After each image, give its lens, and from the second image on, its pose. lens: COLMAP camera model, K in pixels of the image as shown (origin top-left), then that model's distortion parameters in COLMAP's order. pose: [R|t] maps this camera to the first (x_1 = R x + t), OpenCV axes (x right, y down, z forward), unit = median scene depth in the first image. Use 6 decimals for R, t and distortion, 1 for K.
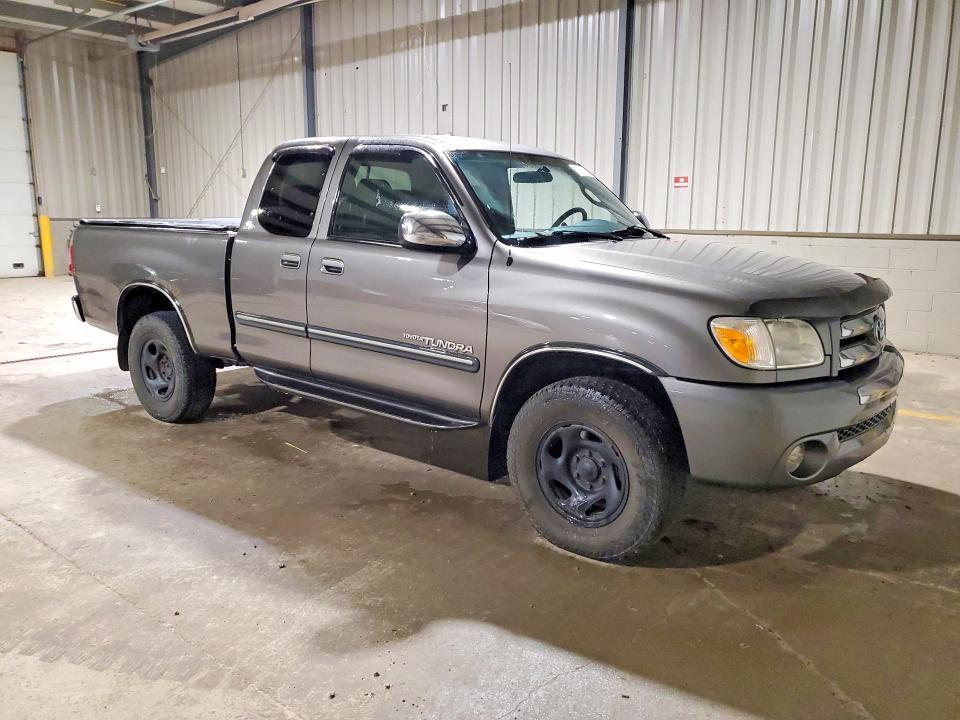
lens RADIAL K [[736.4, 0, 476.9], [0, 736.4, 362.0], [0, 0, 1]] dist [-0.014970, -0.003317]
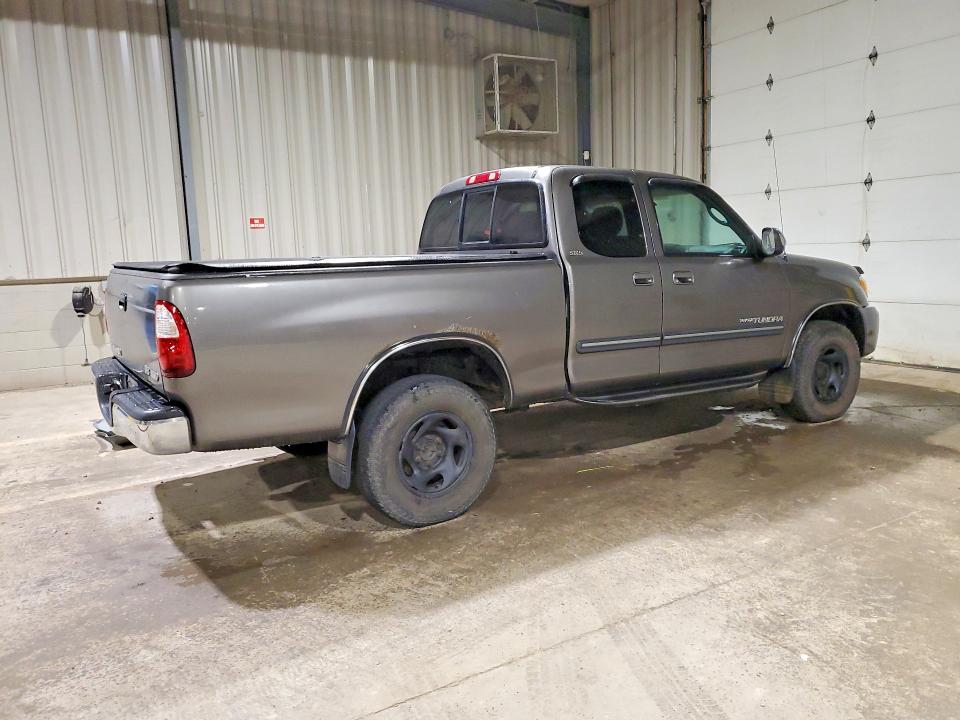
lens RADIAL K [[736.4, 0, 476.7], [0, 736.4, 358.6], [0, 0, 1]] dist [-0.014970, -0.003317]
pose [[0.351967, -0.155374, 0.923027, -1.298957], [0.222527, 0.971743, 0.078721, -0.157975], [-0.909176, 0.177692, 0.376596, 0.791176]]
